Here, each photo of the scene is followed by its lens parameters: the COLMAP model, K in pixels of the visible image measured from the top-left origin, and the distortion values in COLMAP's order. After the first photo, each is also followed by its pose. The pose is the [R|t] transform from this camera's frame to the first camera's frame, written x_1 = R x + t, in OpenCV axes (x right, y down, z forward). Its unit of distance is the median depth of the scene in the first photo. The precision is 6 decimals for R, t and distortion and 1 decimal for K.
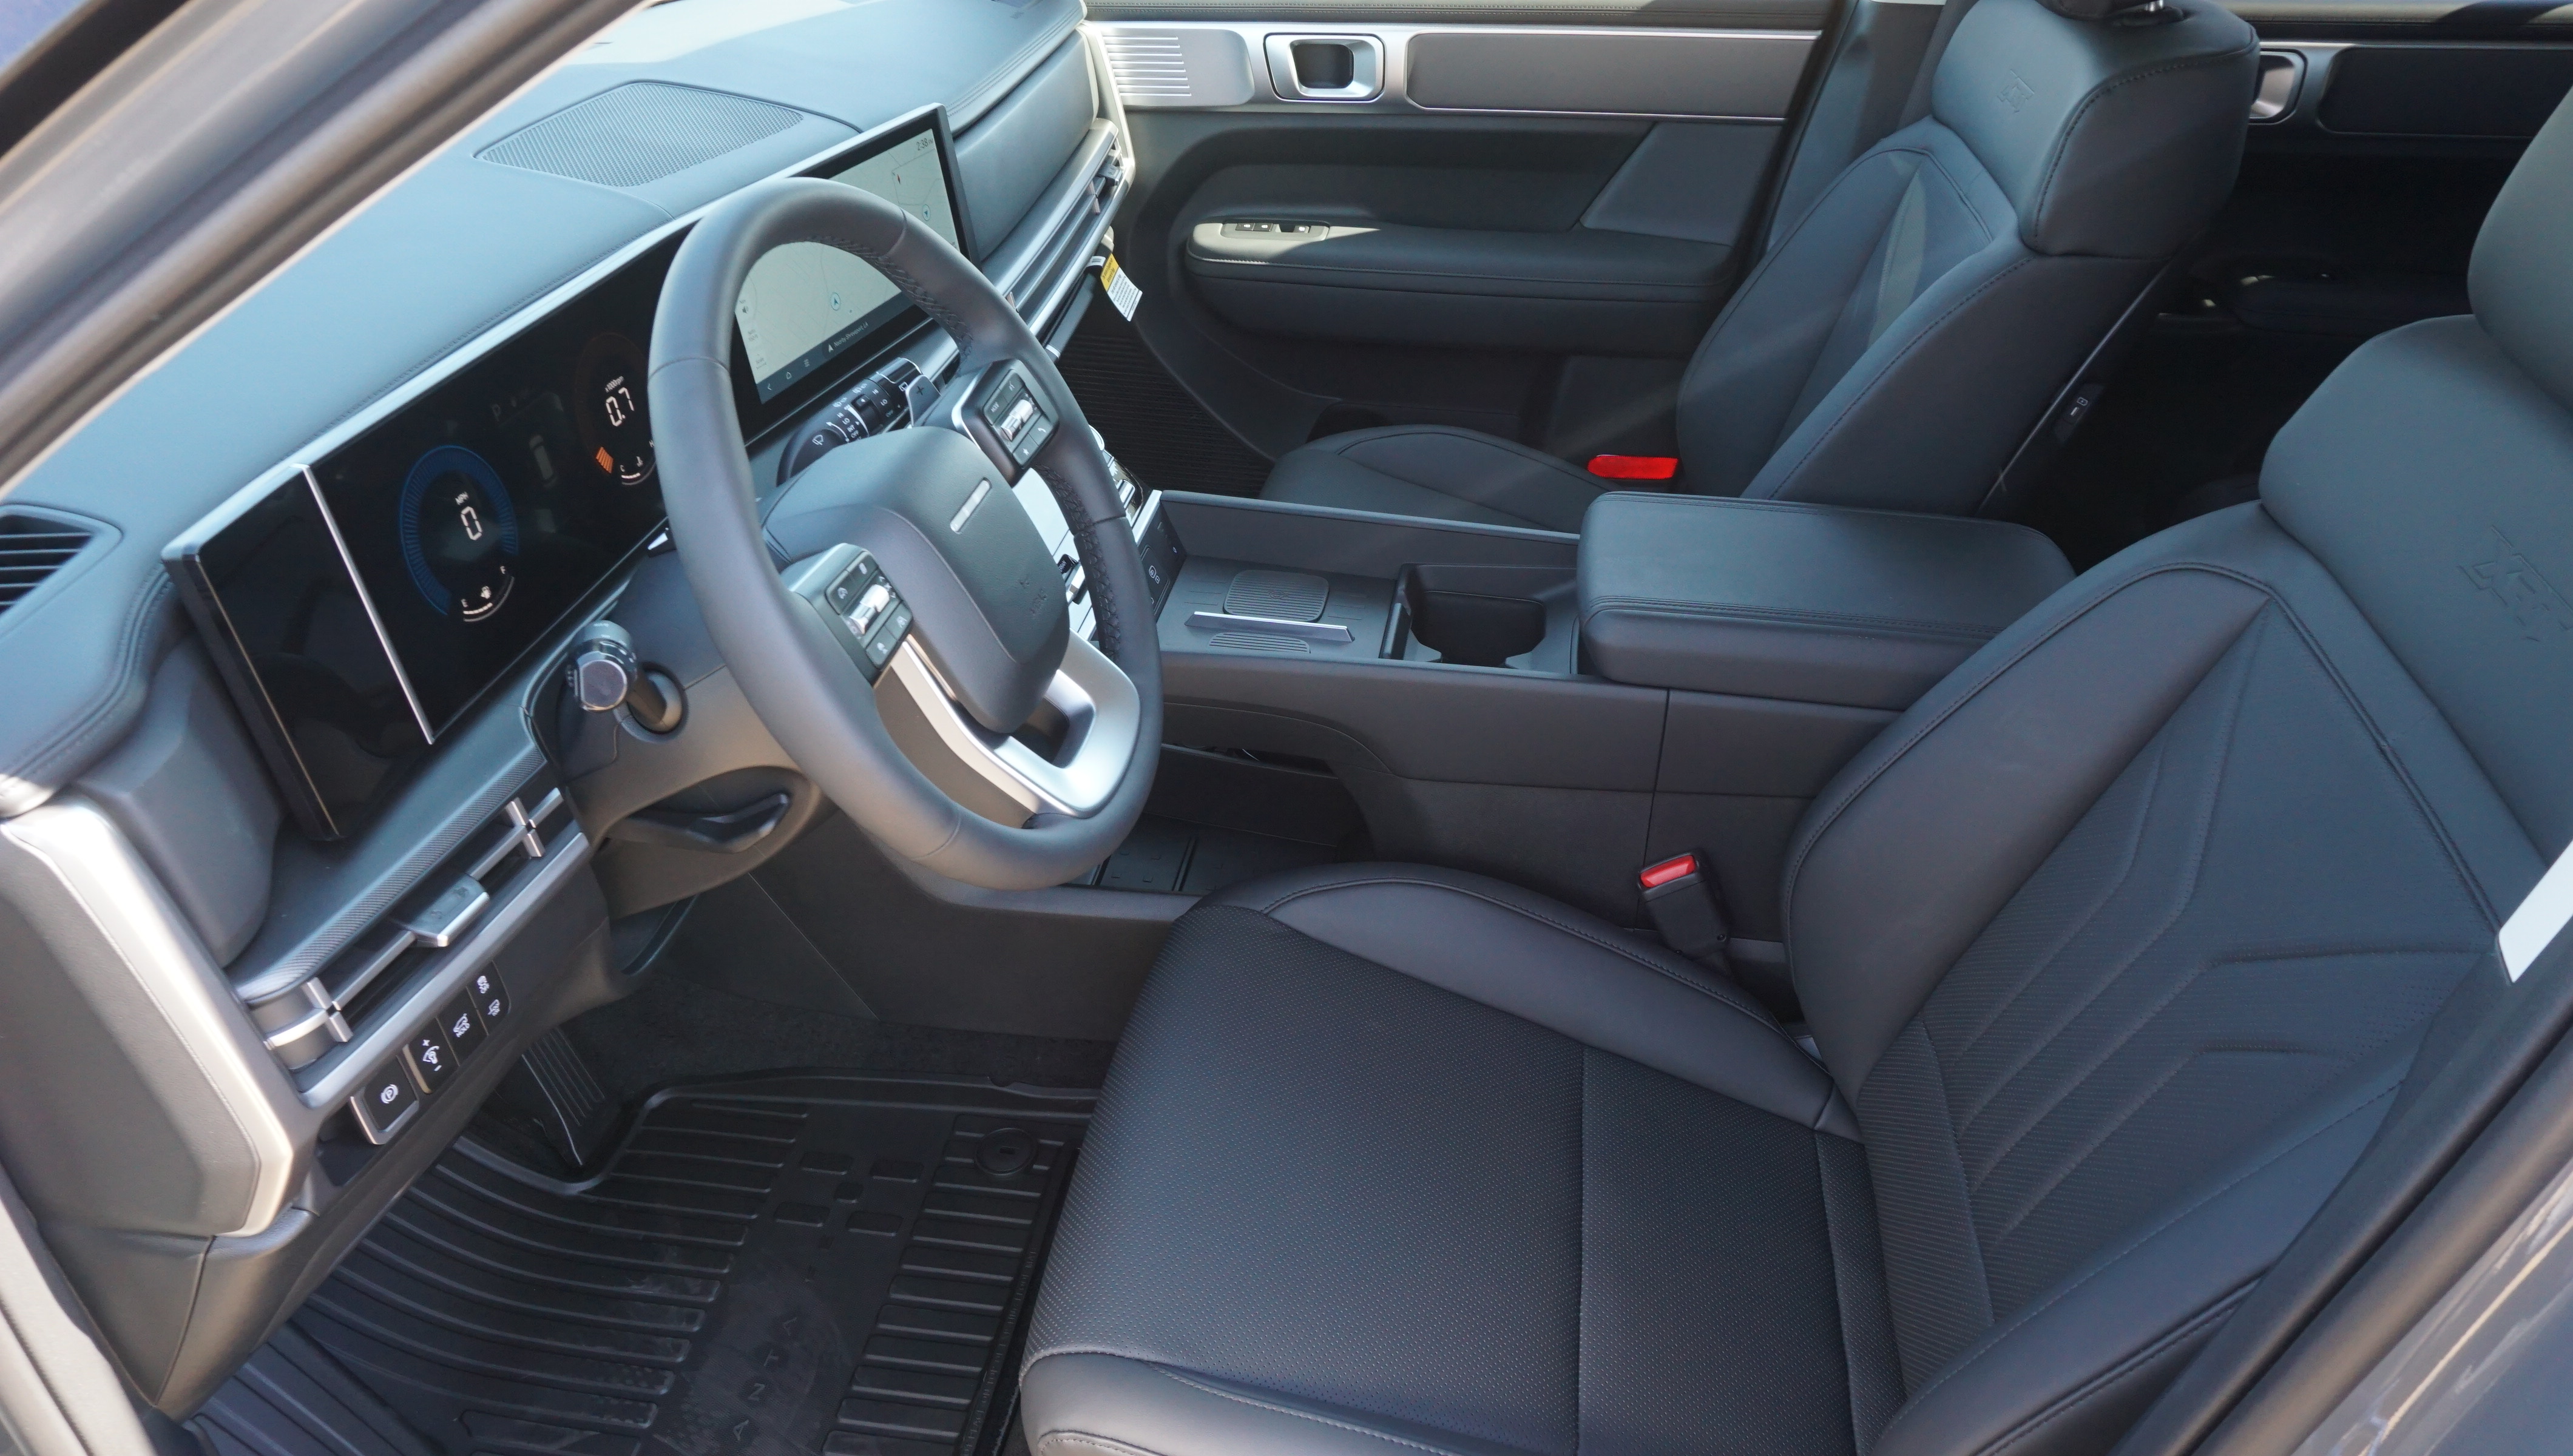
lens RADIAL K [[1678.1, 0, 1286.6], [0, 1678.1, 756.5], [0, 0, 1]] dist [-0.075637, 0.042352]
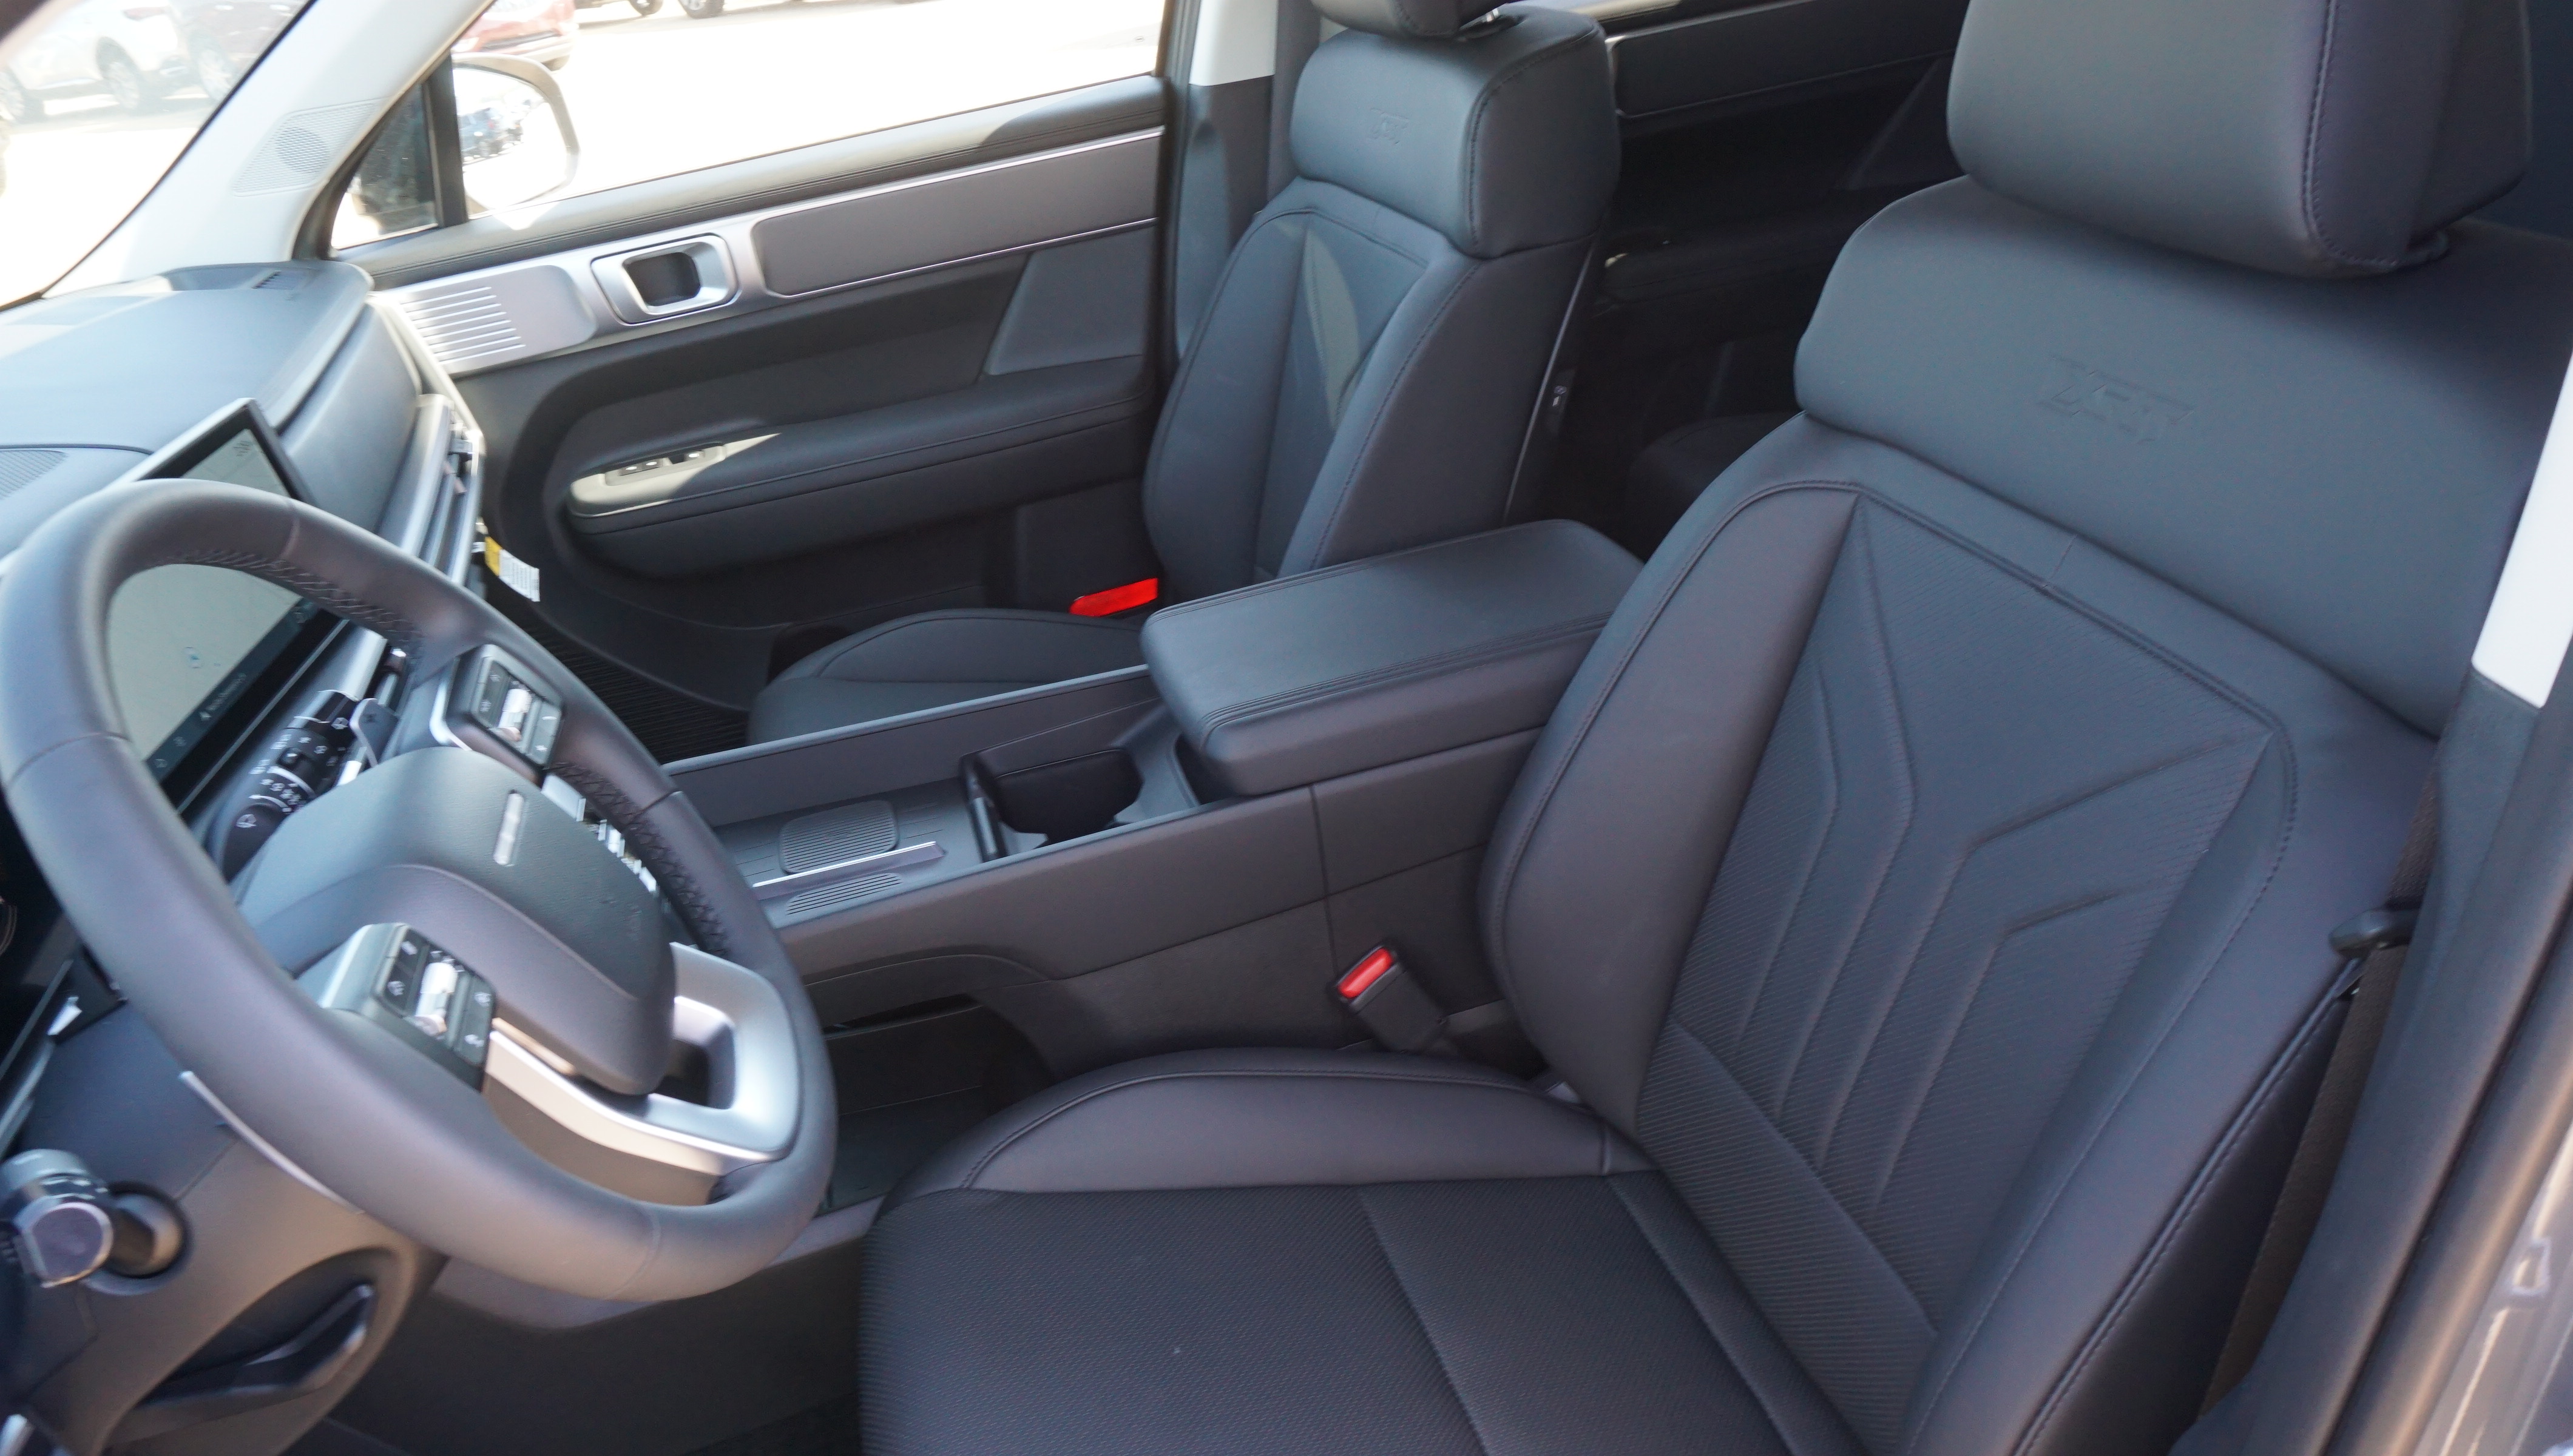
lens RADIAL K [[1688.8, 0, 1290.6], [0, 1688.8, 743.3], [0, 0, 1]] dist [-0.063306, 0.044510]
pose [[0.892134, -0.310879, 0.327798, -0.074077], [0.346093, 0.936668, -0.053602, -0.014525], [-0.290374, 0.161268, 0.943226, 0.113086]]
